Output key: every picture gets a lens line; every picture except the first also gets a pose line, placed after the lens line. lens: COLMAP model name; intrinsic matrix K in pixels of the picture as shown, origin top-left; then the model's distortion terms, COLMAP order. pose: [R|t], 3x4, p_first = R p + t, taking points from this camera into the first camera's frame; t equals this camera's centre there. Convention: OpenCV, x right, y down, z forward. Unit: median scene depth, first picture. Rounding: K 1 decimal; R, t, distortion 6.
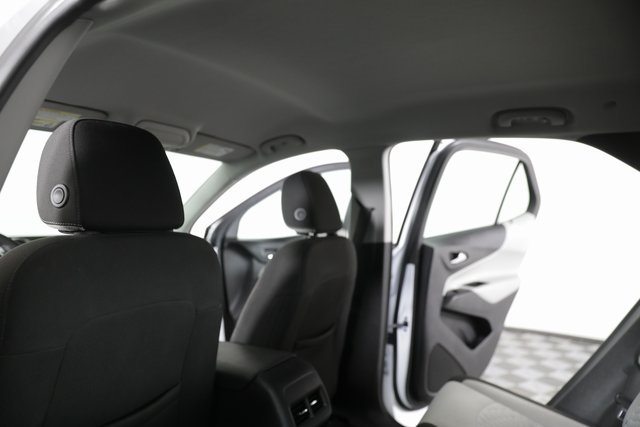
lens RADIAL K [[449.8, 0, 318.9], [0, 449.8, 211.5], [0, 0, 1]] dist [-0.080424, 0.018150]
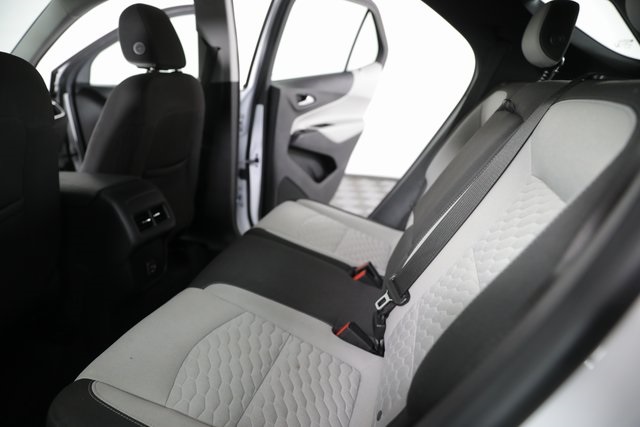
lens RADIAL K [[449.8, 0, 321.4], [0, 449.8, 214.3], [0, 0, 1]] dist [-0.080424, 0.018150]
pose [[0.969067, -0.055803, 0.240406, 0.075386], [-0.018221, 0.955266, 0.295186, 0.049250], [-0.246124, -0.290436, 0.924700, -0.105807]]
